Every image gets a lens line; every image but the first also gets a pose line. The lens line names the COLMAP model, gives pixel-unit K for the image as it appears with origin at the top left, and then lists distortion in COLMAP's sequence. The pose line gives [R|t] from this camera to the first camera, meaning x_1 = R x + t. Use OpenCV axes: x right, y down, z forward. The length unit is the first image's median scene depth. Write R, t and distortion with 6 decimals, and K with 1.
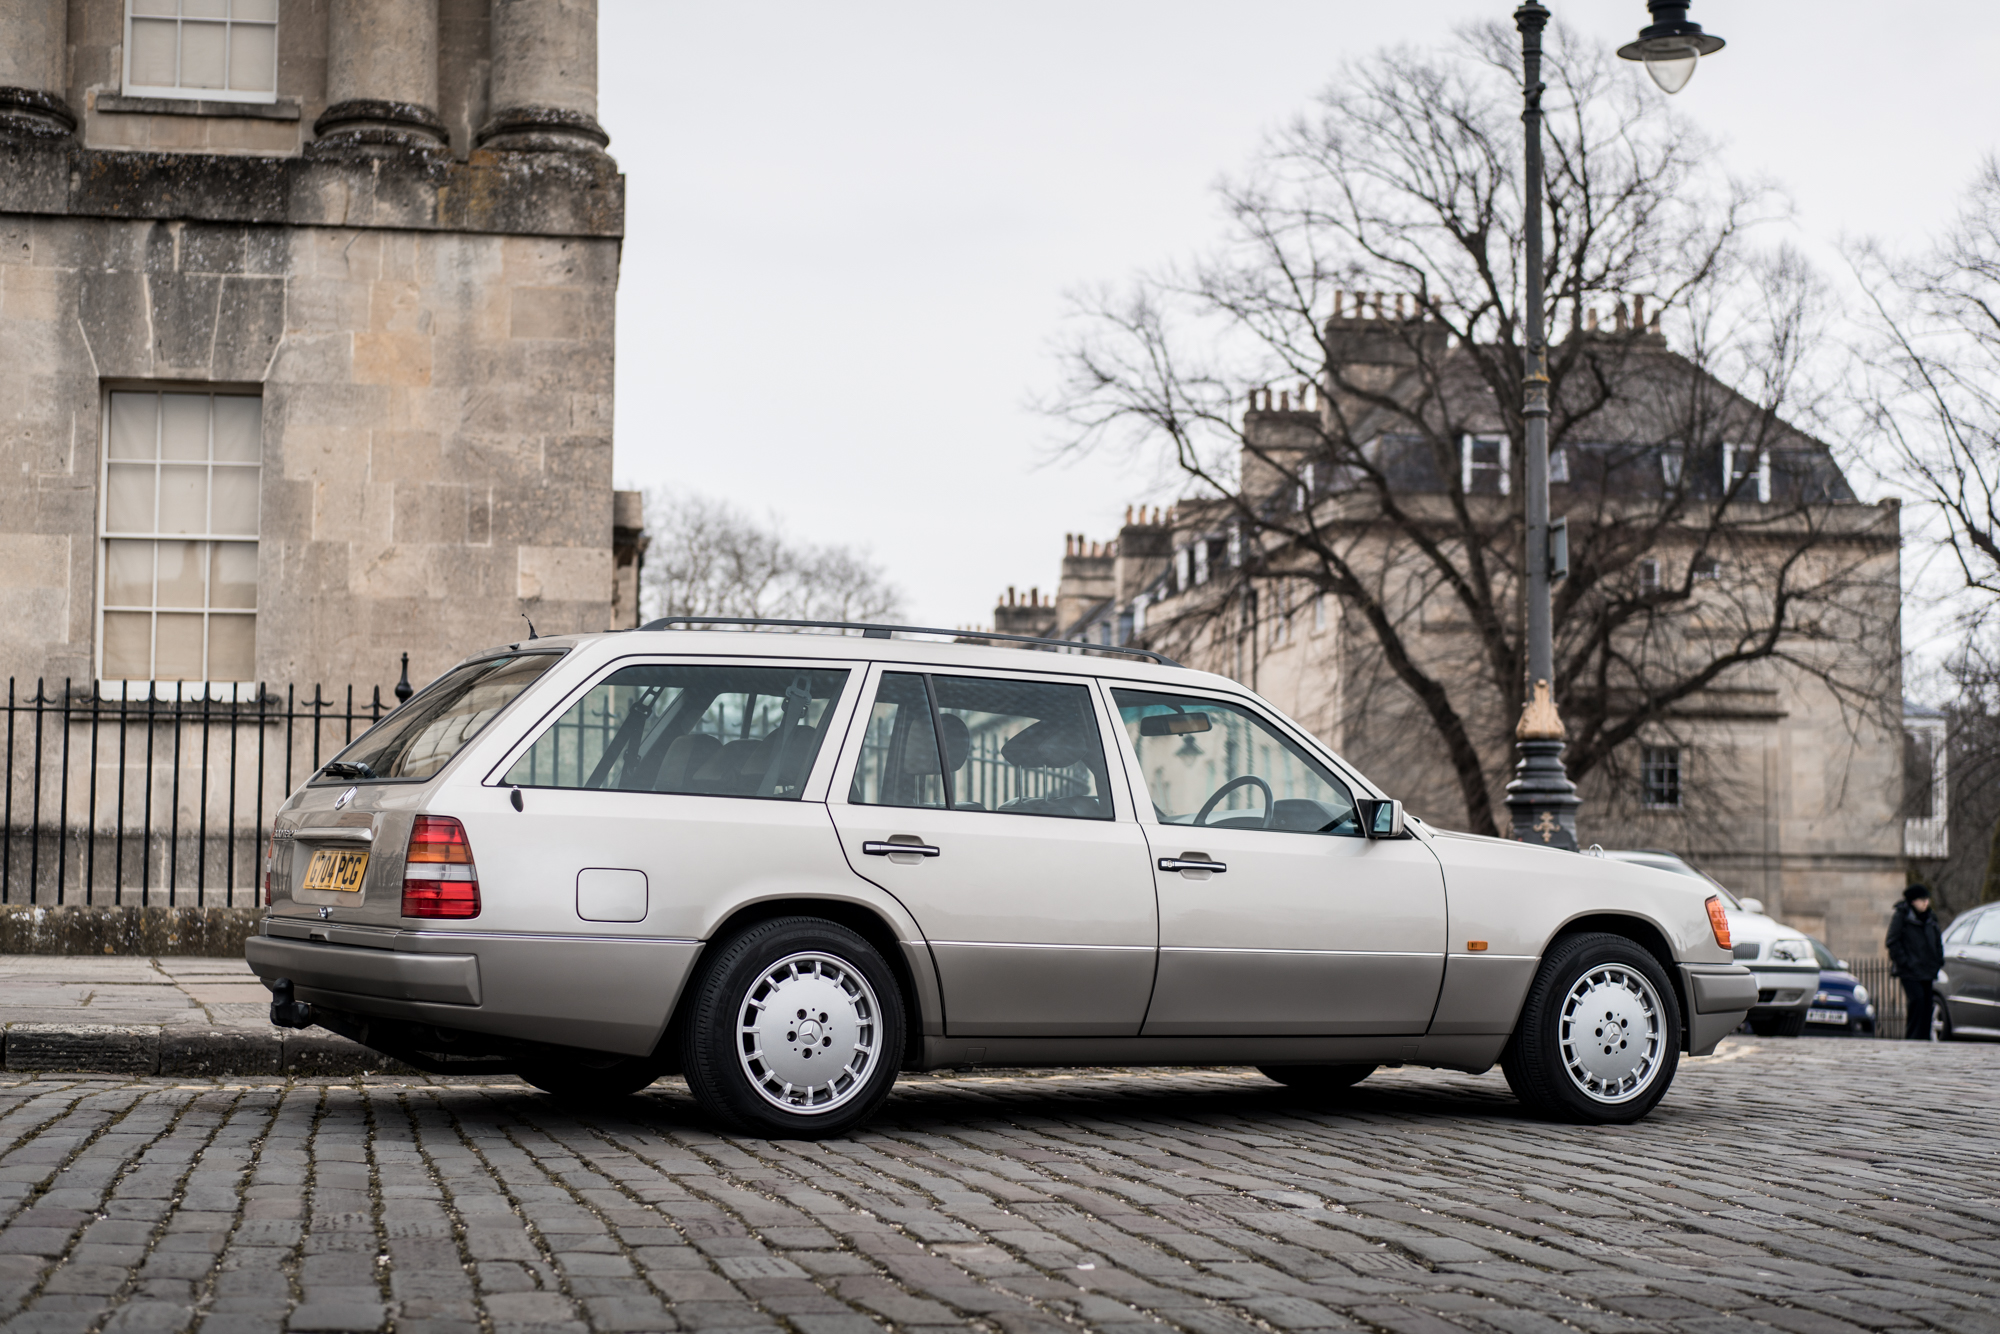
lens RADIAL K [[3102.8, 0, 990.3], [0, 3102.8, 670.7], [0, 0, 1]] dist [0.014858, -0.166257]
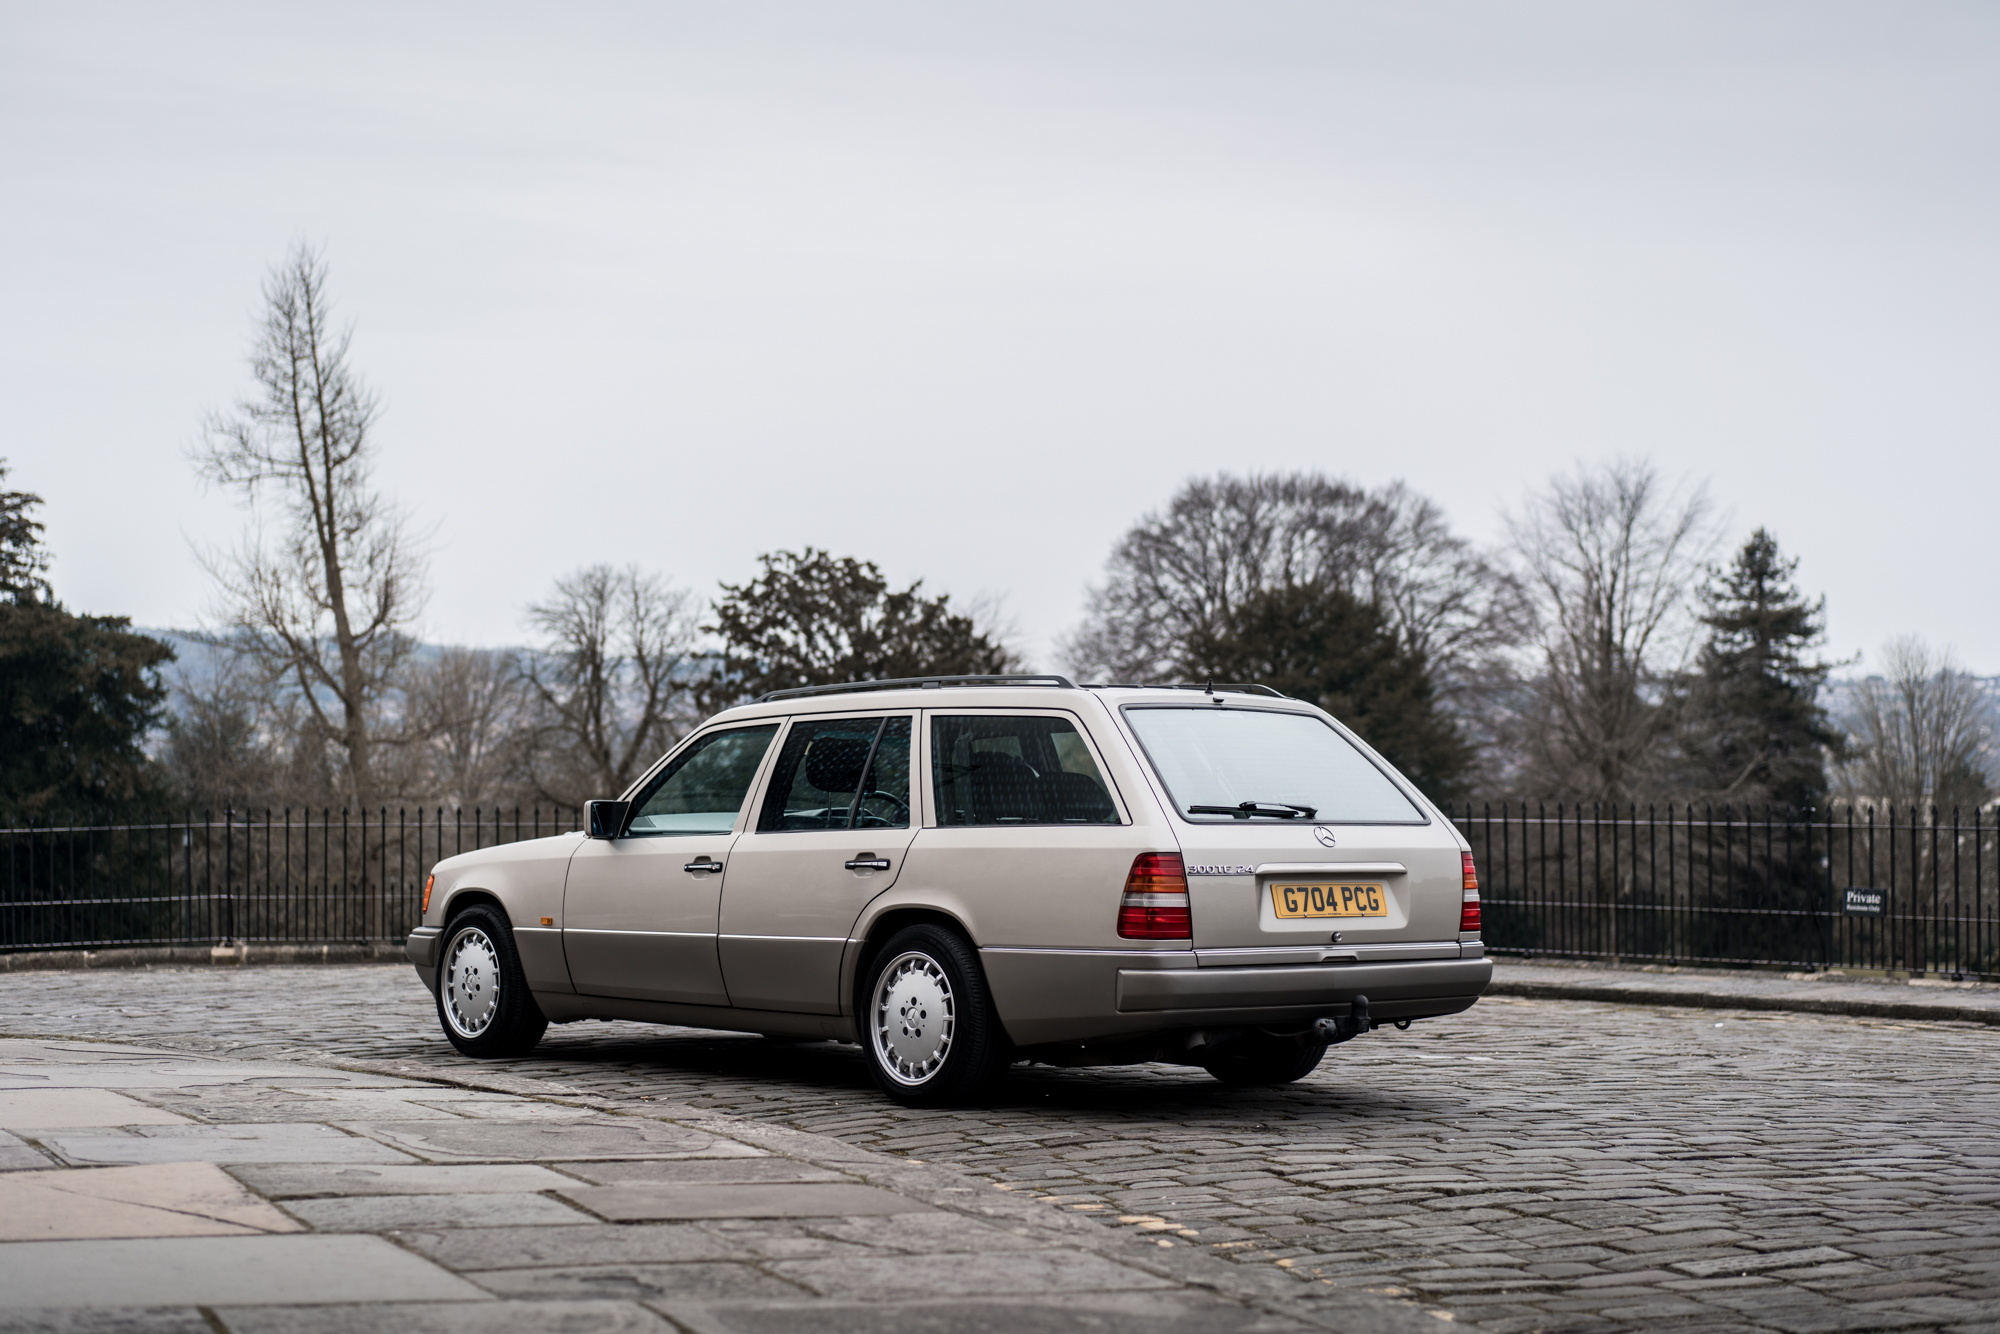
lens RADIAL K [[3102.8, 0, 990.3], [0, 3102.8, 670.7], [0, 0, 1]] dist [0.014858, -0.166257]
pose [[-0.204156, 0.021484, 0.978703, -0.608440], [-0.074645, 0.996507, -0.037446, 0.014949], [-0.976088, -0.080700, -0.201839, 0.631348]]
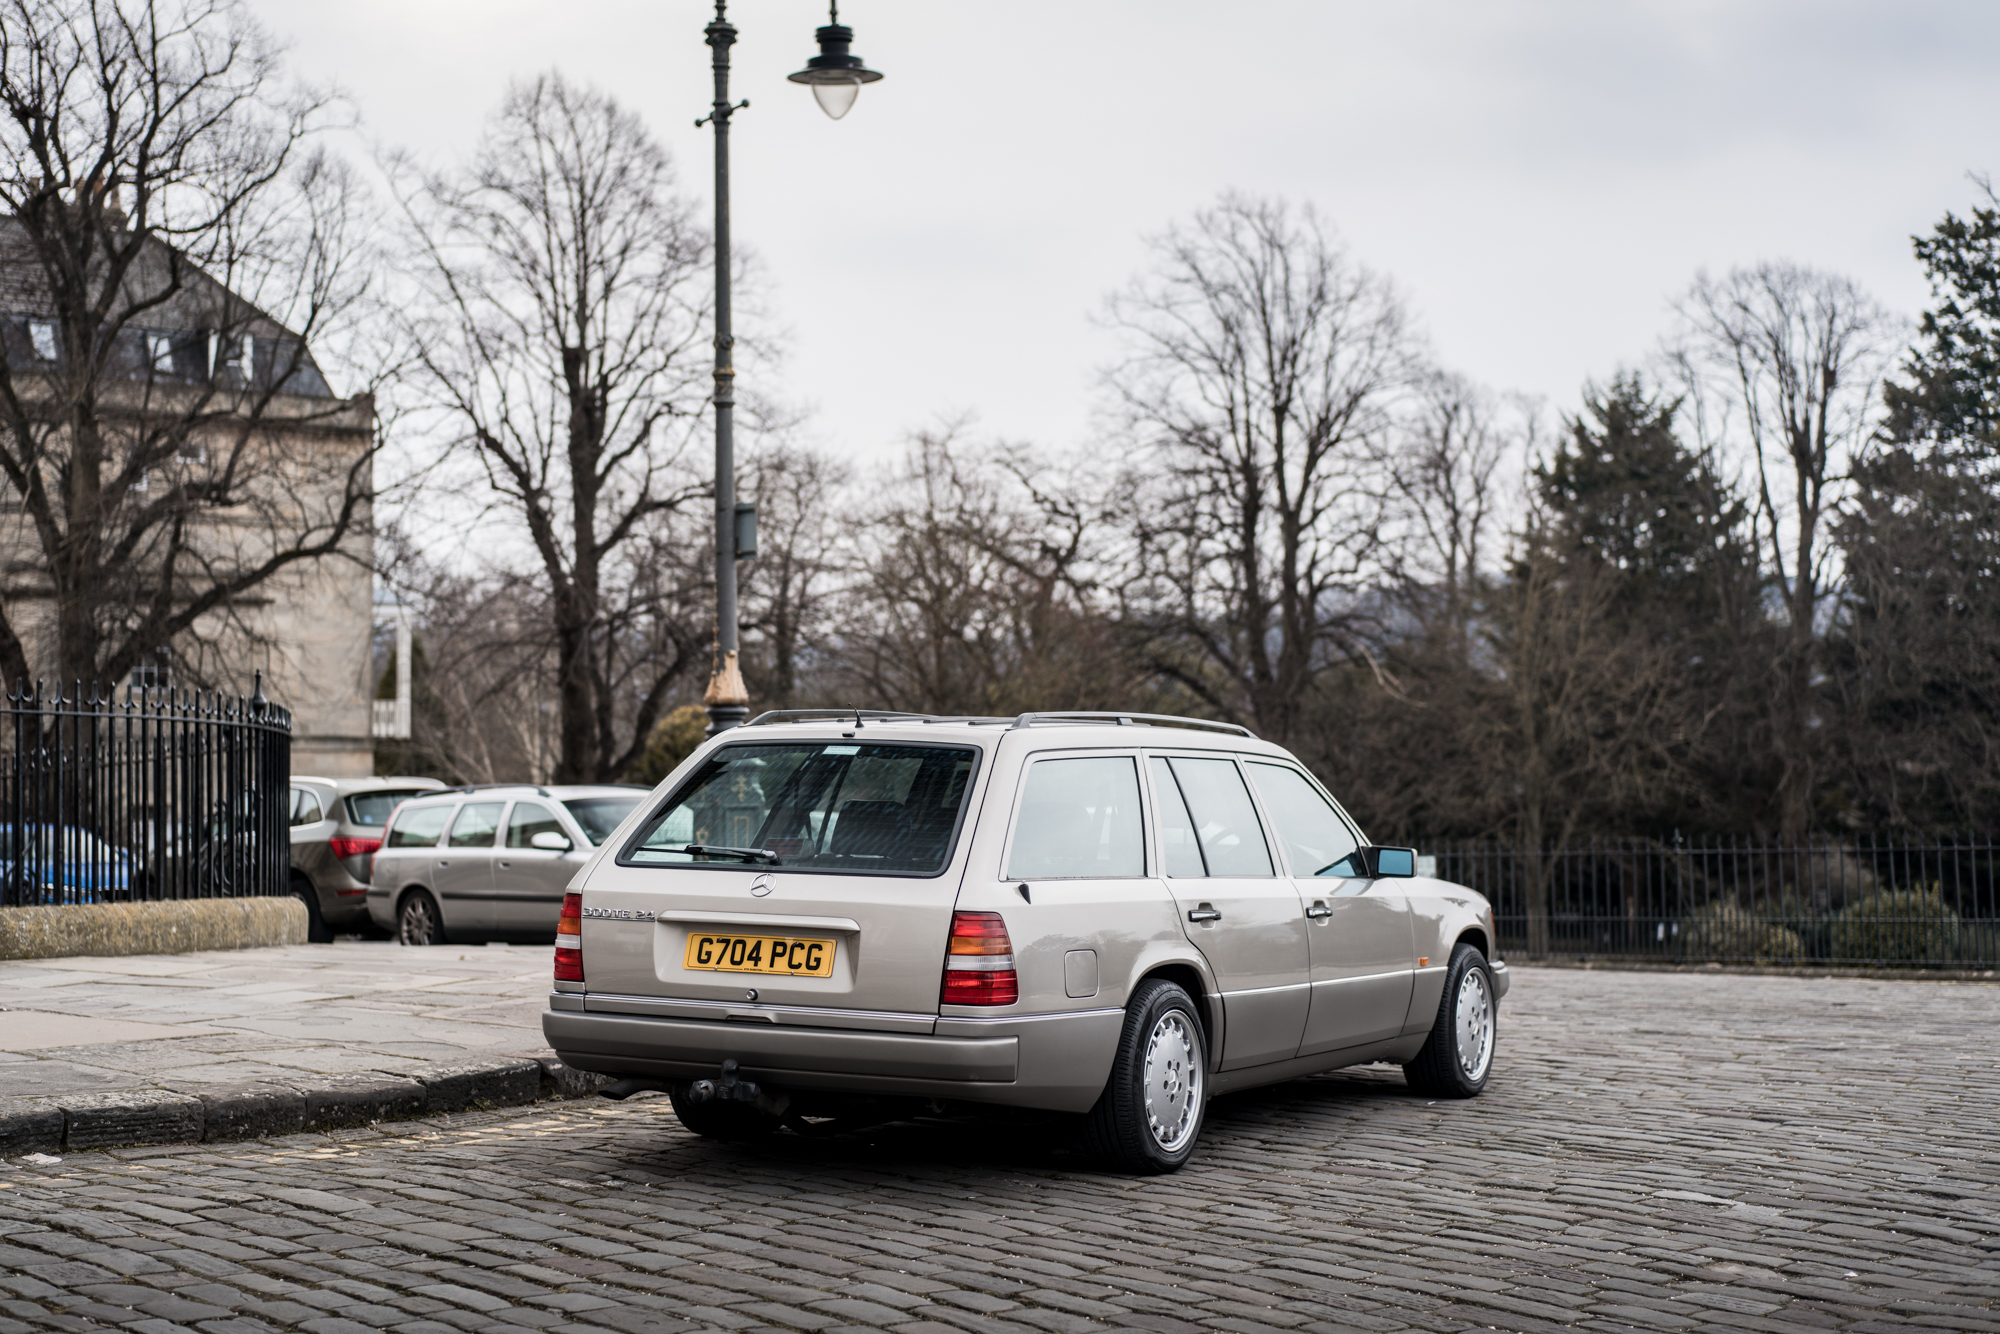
lens RADIAL K [[3106.7, 0, 979.8], [0, 3106.7, 672.8], [0, 0, 1]] dist [0.013165, -0.096675]
pose [[0.839946, 0.004203, 0.542654, -0.334112], [-0.031126, 0.998697, 0.040444, -0.035306], [-0.541777, -0.050862, 0.838982, 0.036040]]
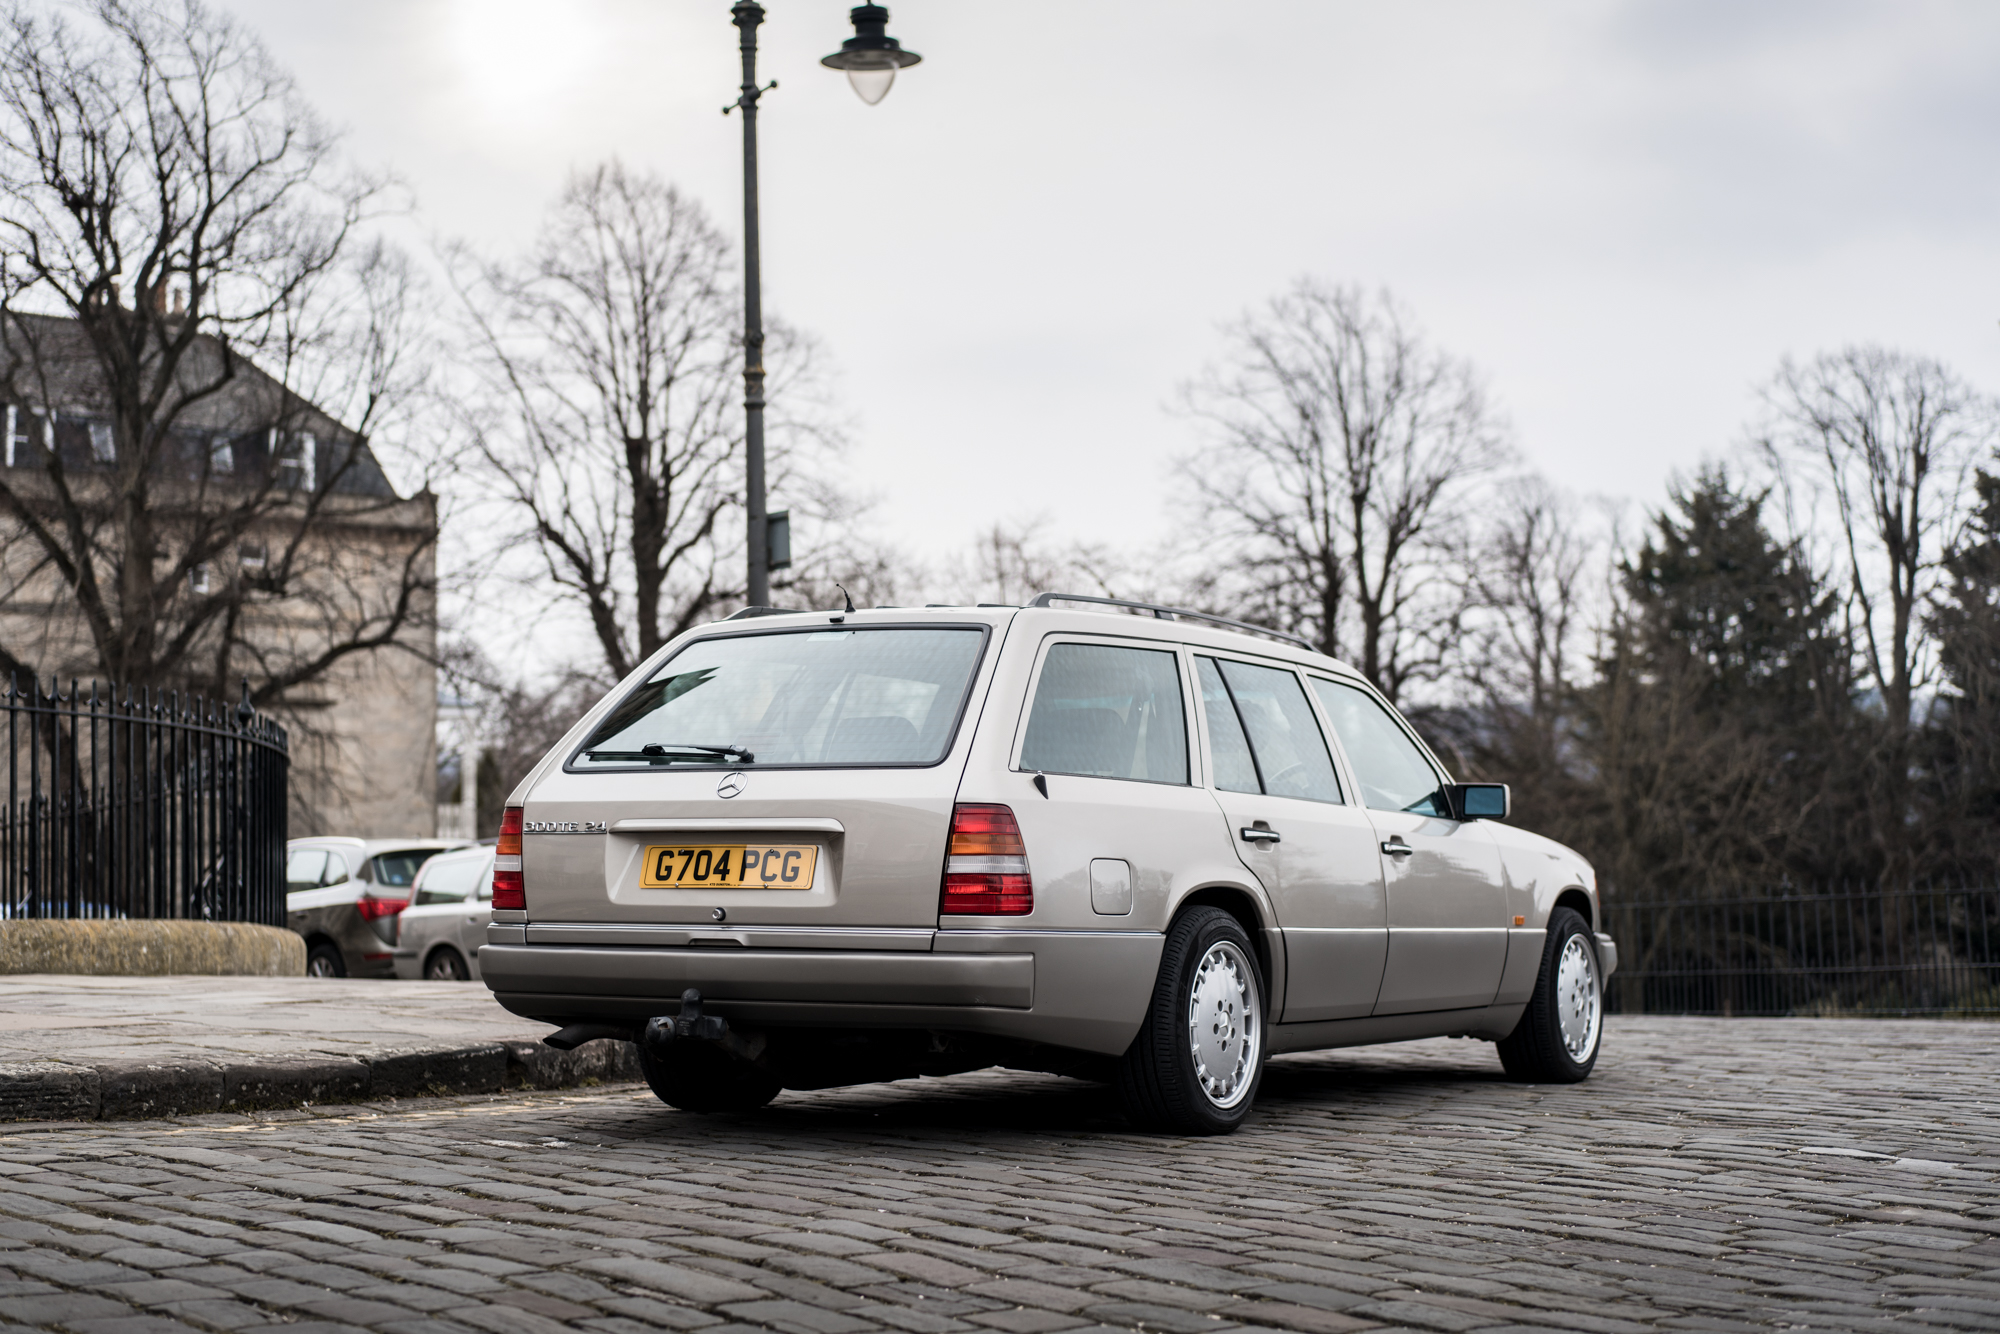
lens RADIAL K [[3102.8, 0, 990.3], [0, 3102.8, 670.7], [0, 0, 1]] dist [0.014858, -0.166257]
pose [[0.852765, 0.016561, 0.522032, -0.282992], [-0.018459, 0.999828, -0.001566, 0.003895], [-0.521969, -0.008301, 0.852924, 0.094376]]
